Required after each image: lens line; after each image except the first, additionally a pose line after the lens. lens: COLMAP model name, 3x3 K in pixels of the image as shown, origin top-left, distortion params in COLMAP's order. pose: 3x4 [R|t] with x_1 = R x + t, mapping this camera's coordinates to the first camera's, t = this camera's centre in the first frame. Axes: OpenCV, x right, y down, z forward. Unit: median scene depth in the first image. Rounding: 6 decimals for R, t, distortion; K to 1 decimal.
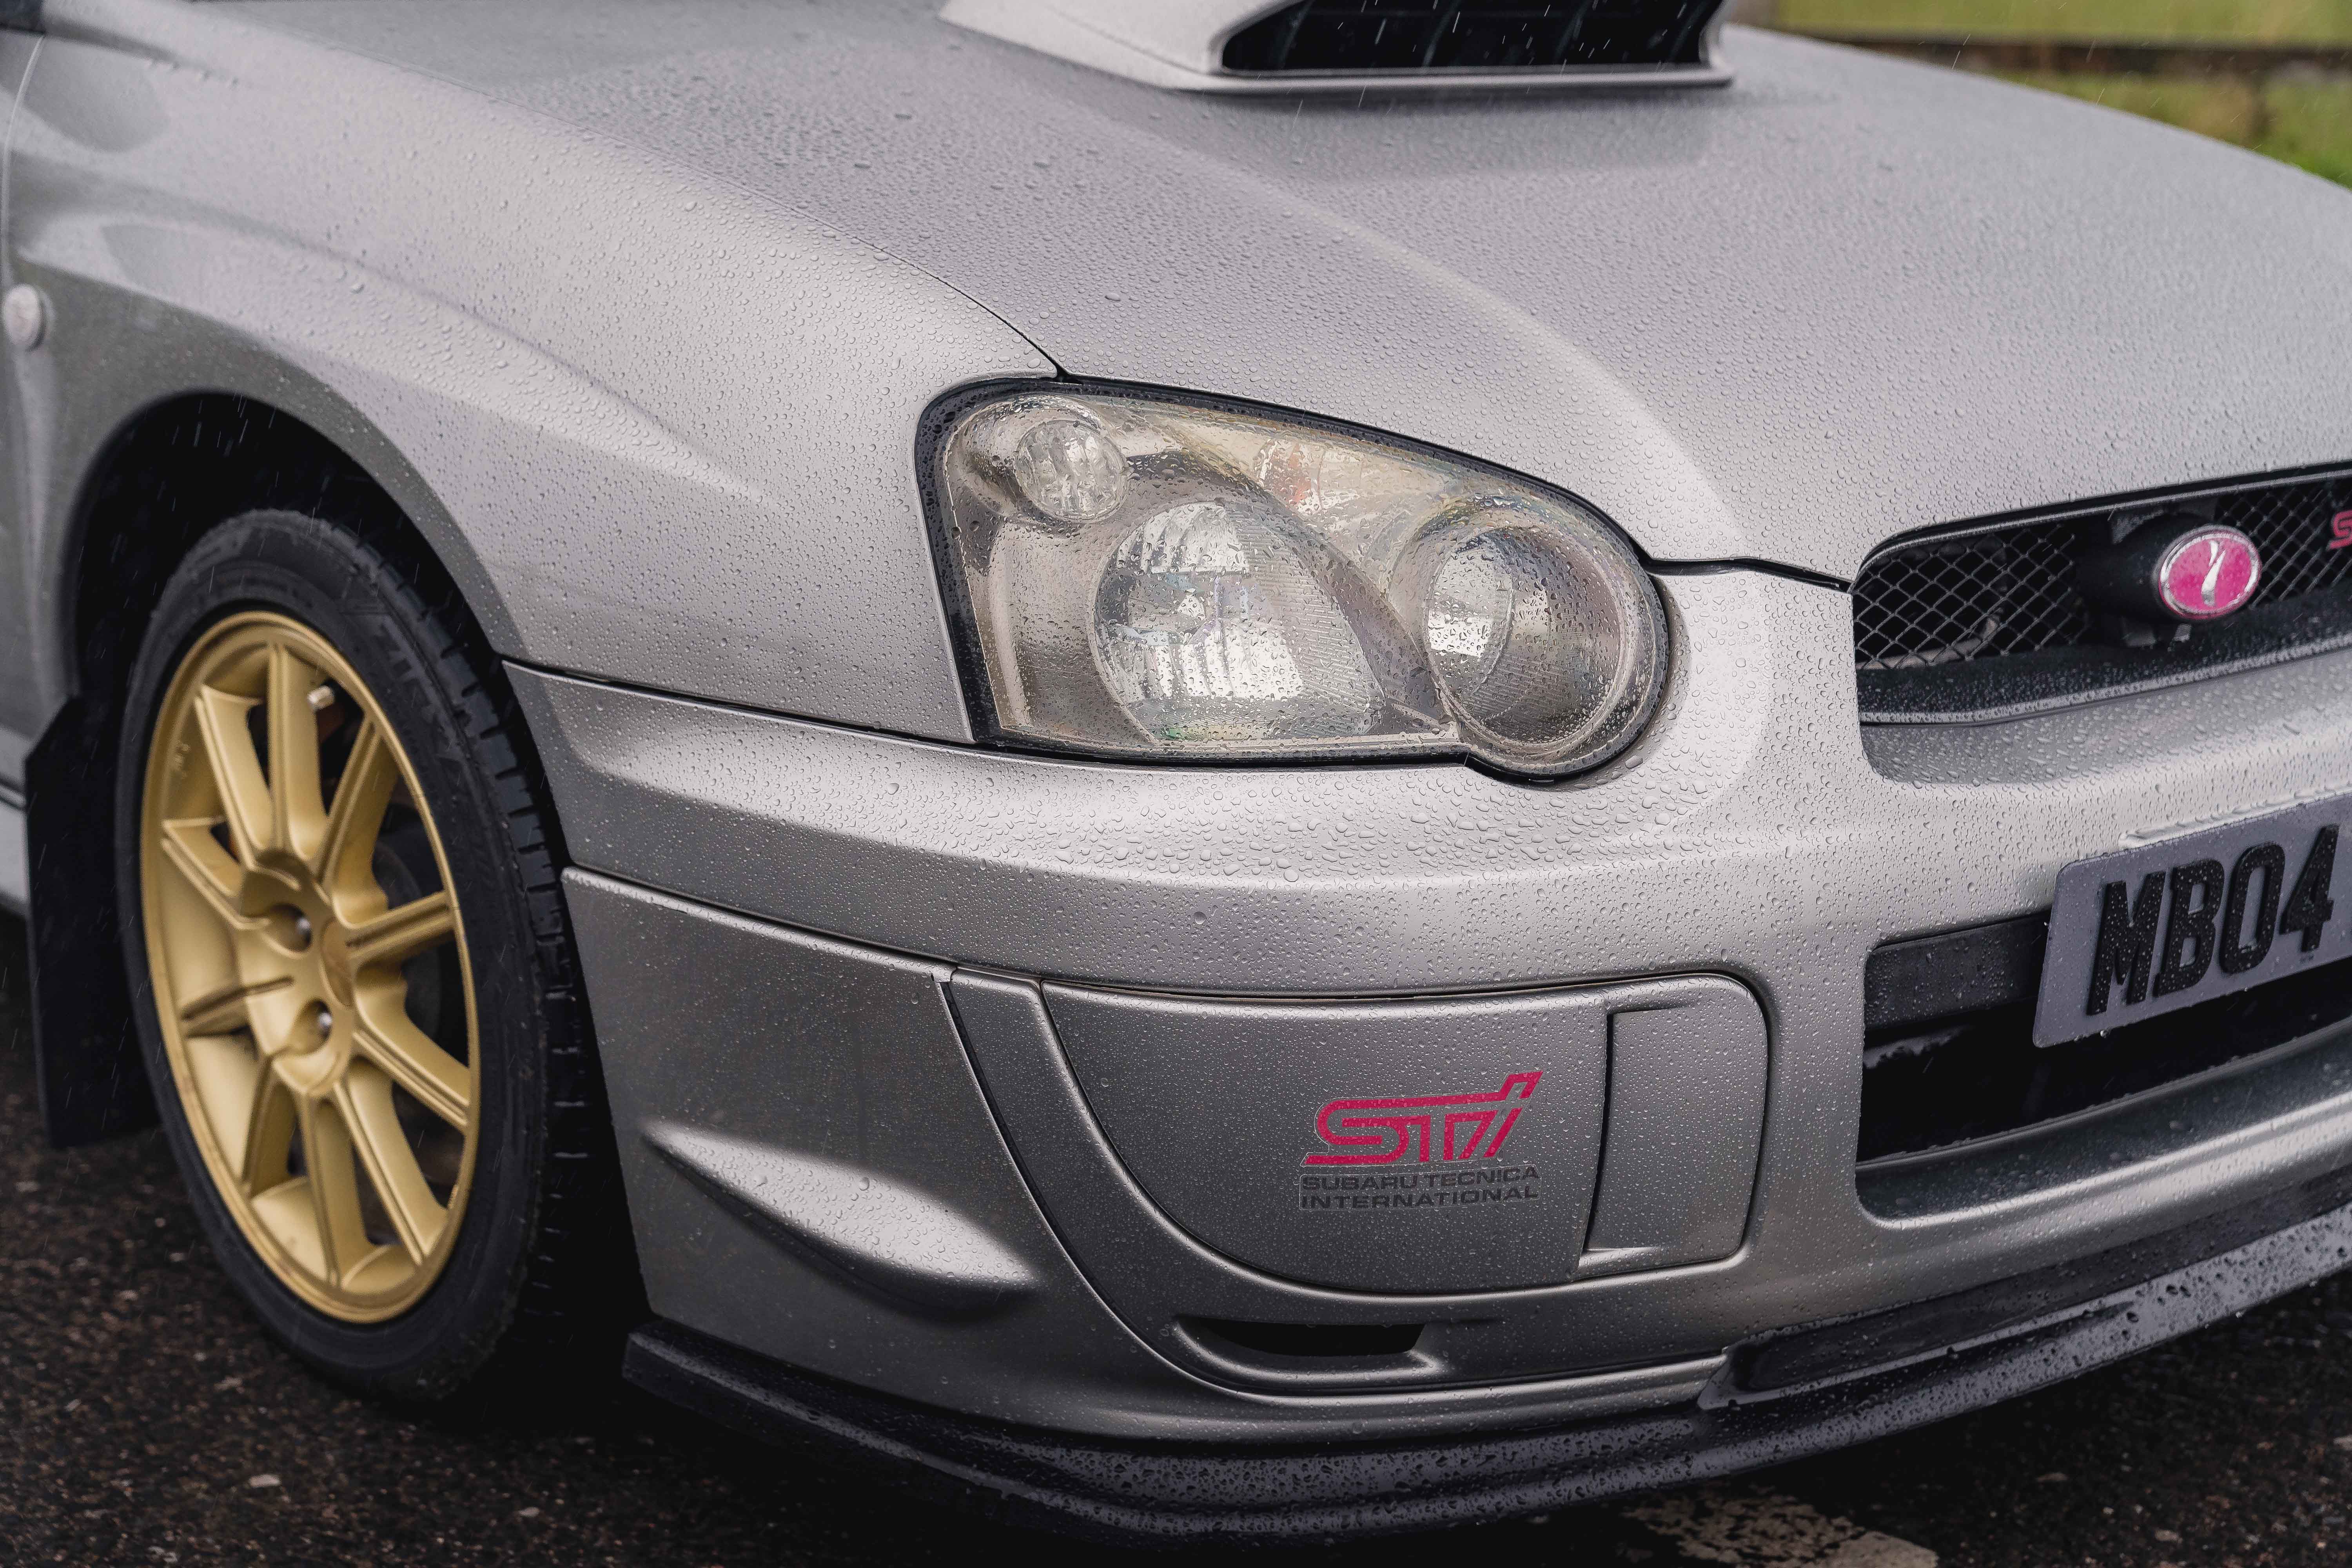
lens RADIAL K [[3470.2, 0, 1176.0], [0, 3470.2, 784.0], [0, 0, 1]] dist [-0.013399, 0.318727]
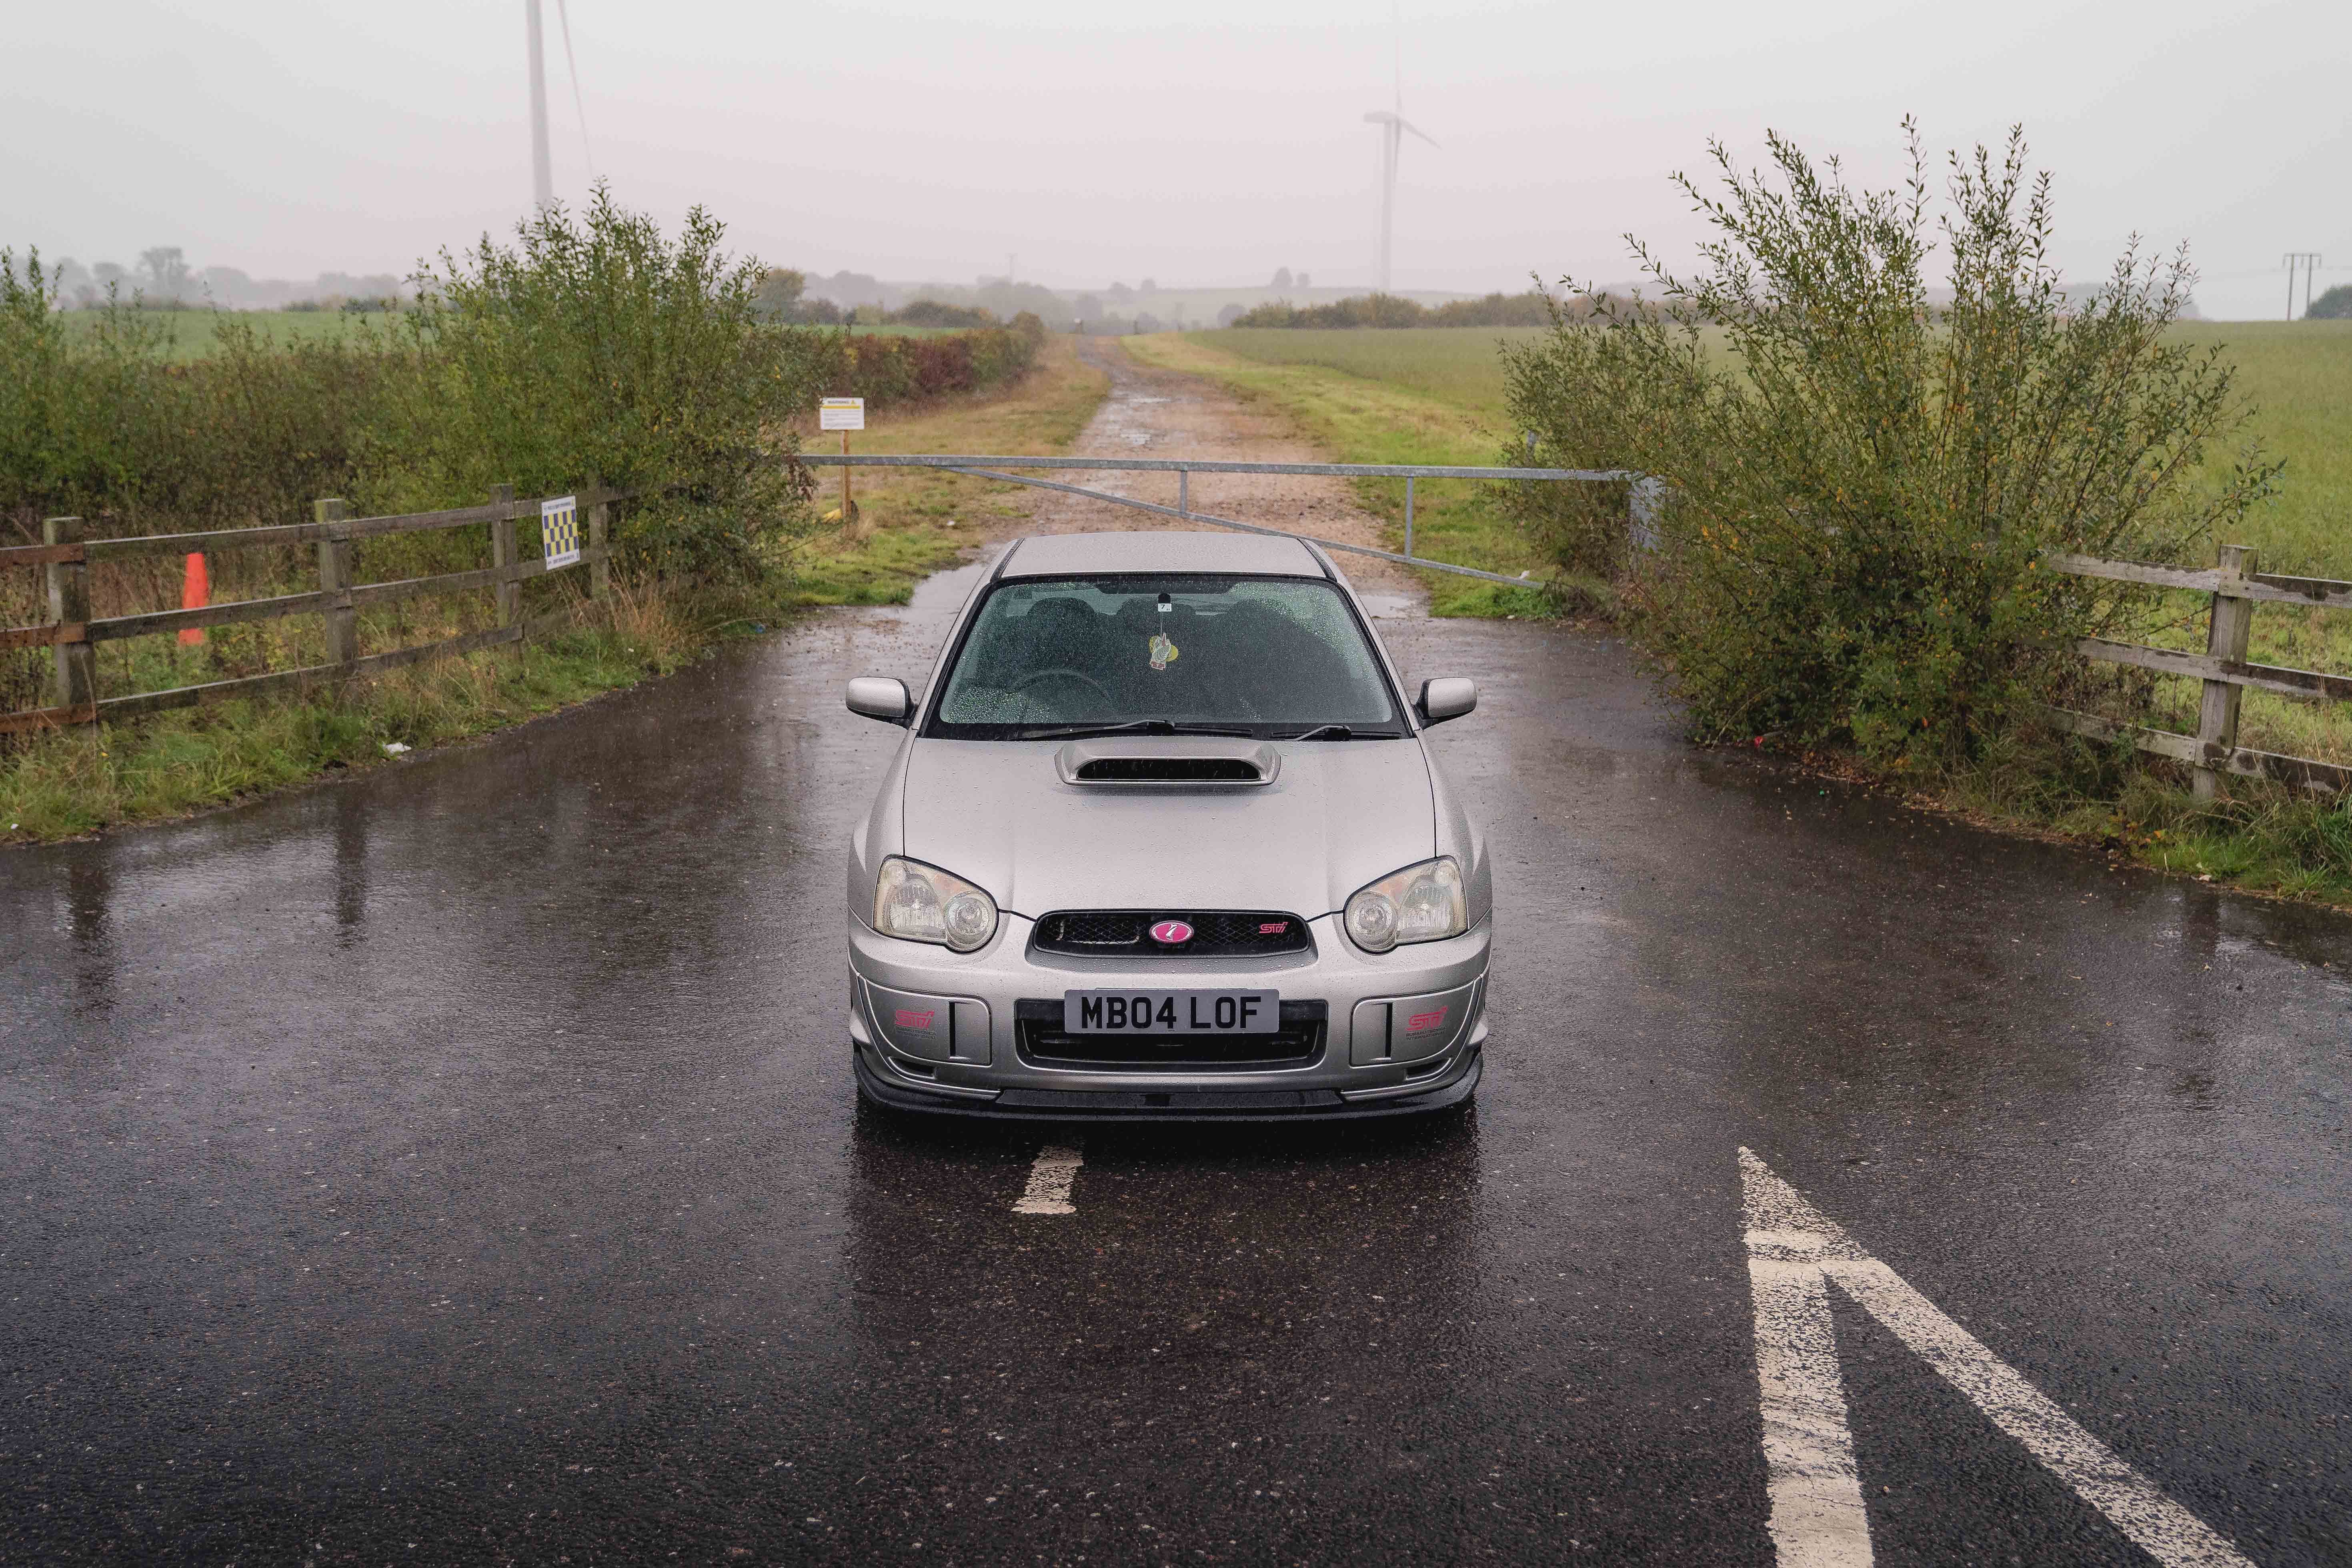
lens RADIAL K [[2558.2, 0, 1176.0], [0, 2558.2, 784.0], [0, 0, 1]] dist [0.073513, -0.007757]
pose [[0.743580, 0.092371, -0.662236, 2.293736], [-0.151326, 0.987962, -0.032110, -0.139171], [0.651298, 0.124090, 0.748607, -1.270555]]
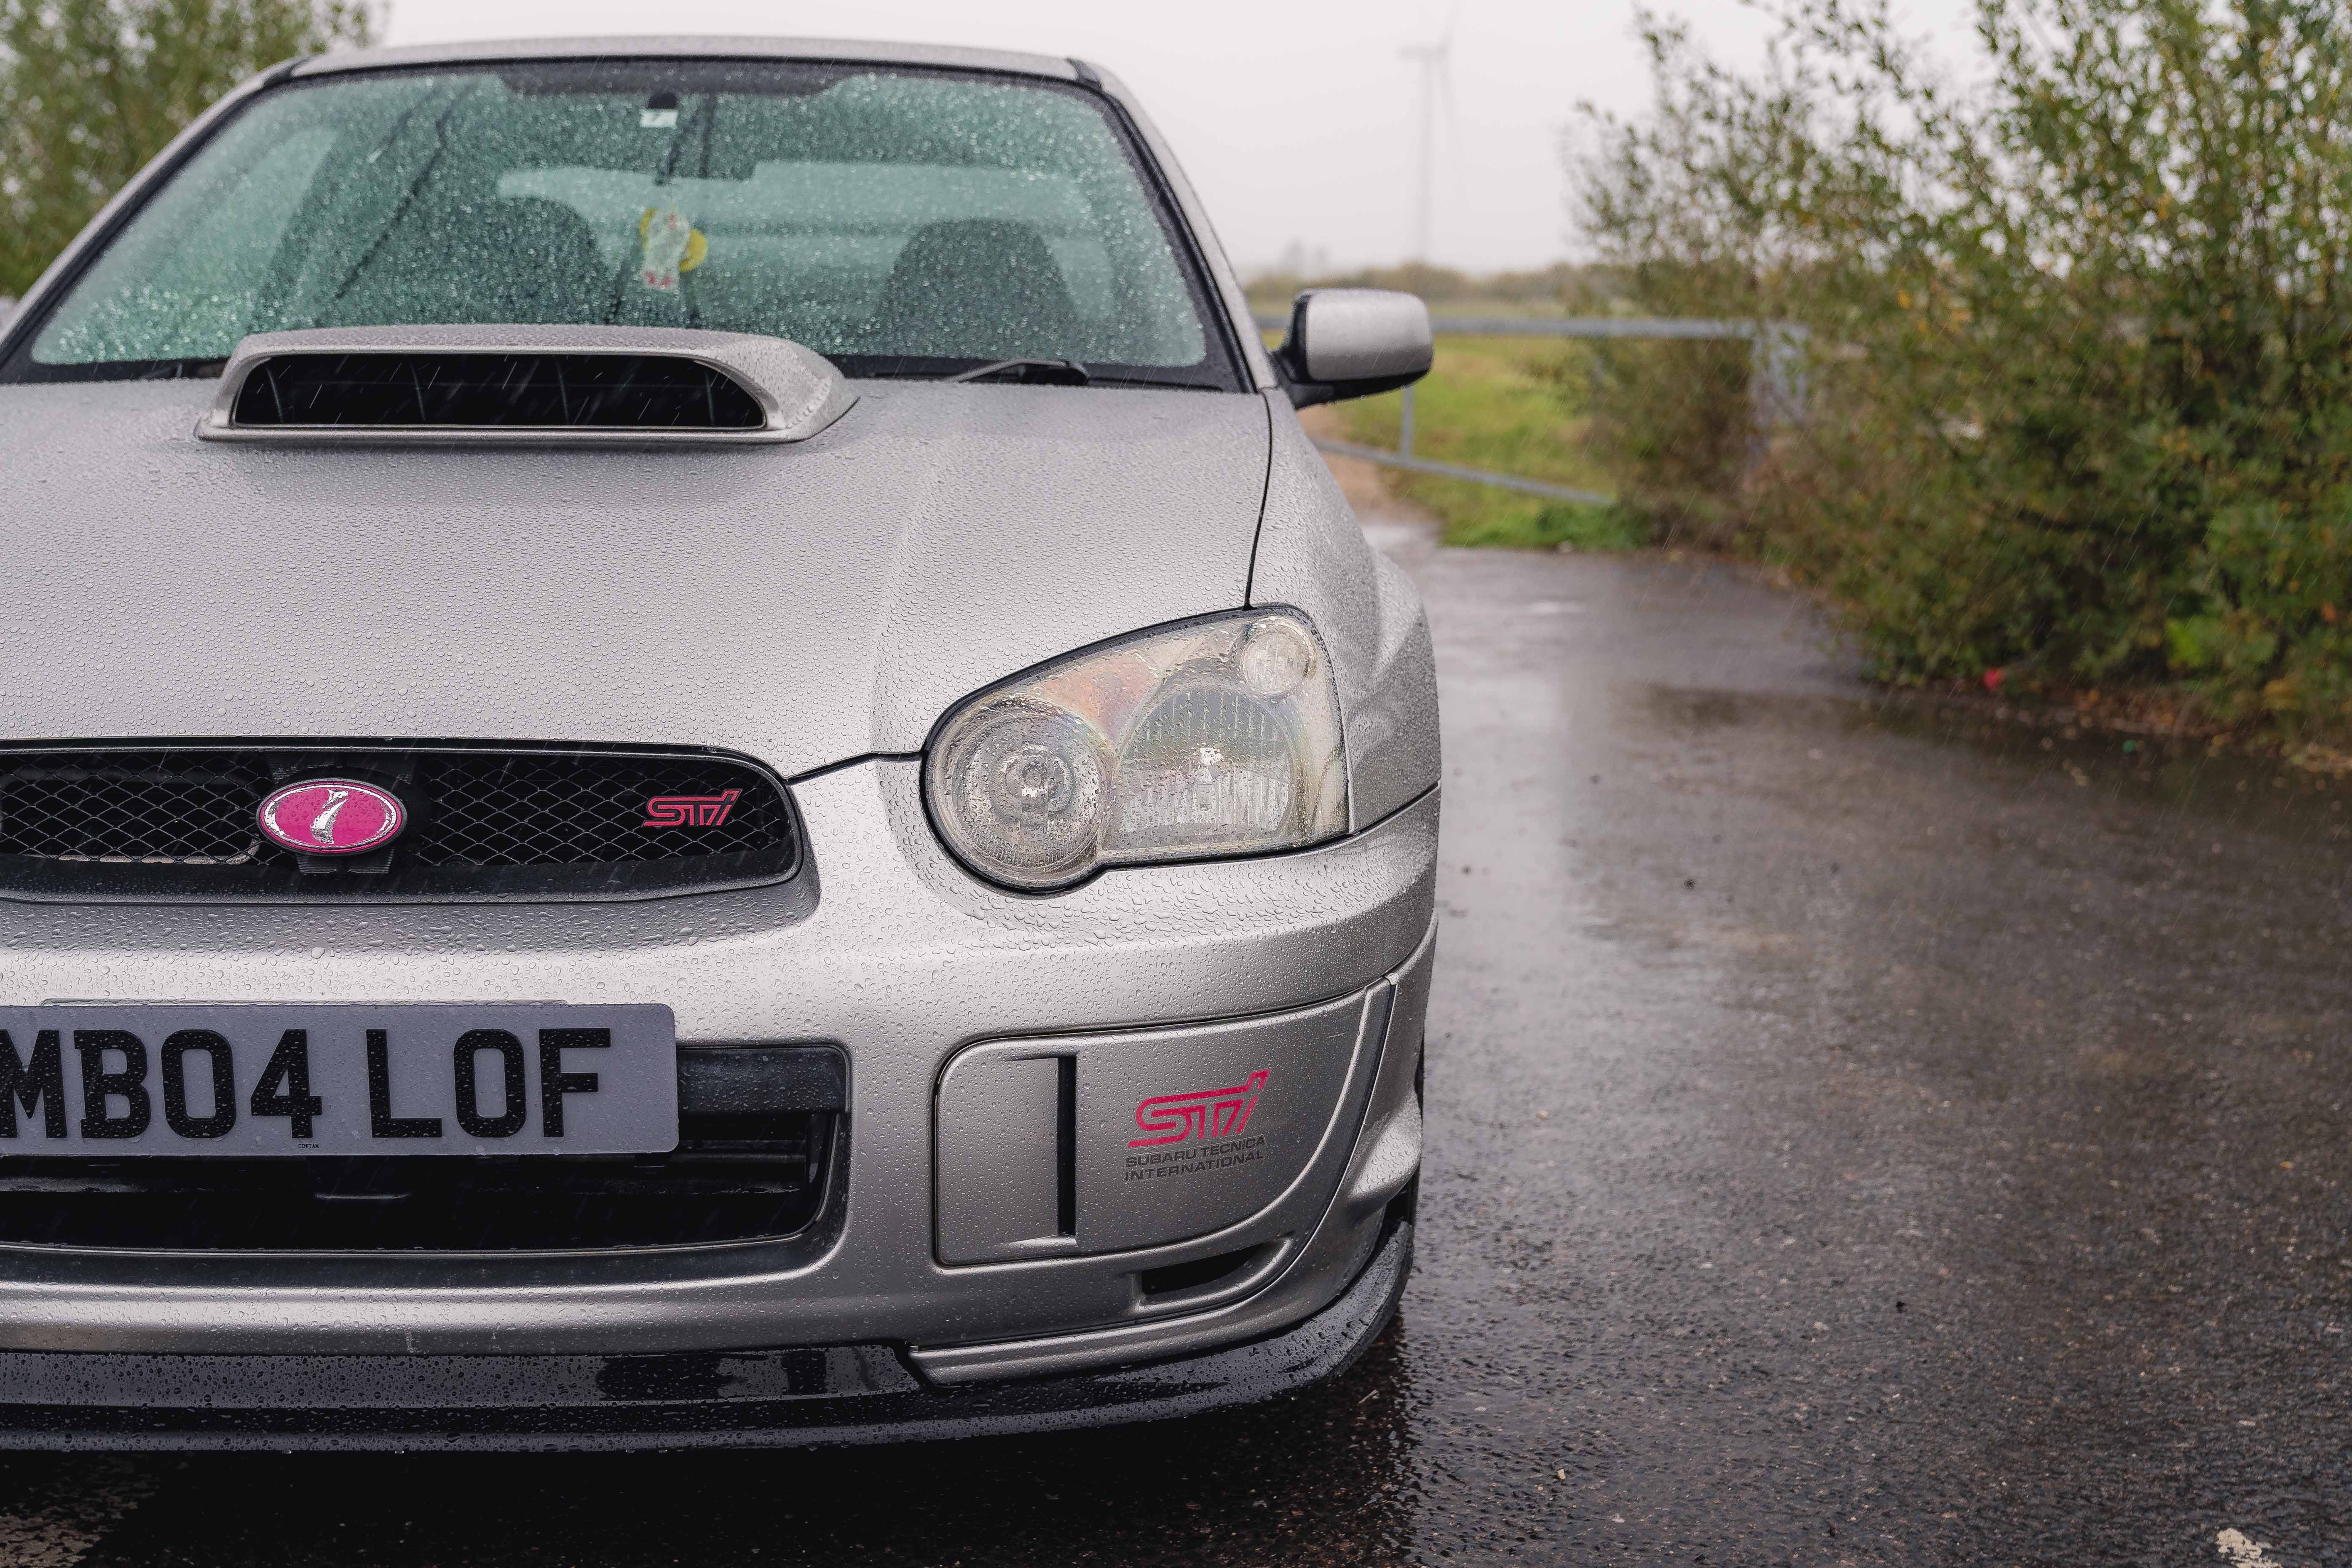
lens RADIAL K [[2916.3, 0, 1175.2], [0, 2916.3, 847.5], [0, 0, 1]] dist [0.094473, -0.013445]
pose [[0.736808, 0.079056, -0.671465, 1.212947], [-0.155111, 0.986416, -0.054067, -0.041494], [0.658069, 0.143989, 0.739062, 0.447010]]
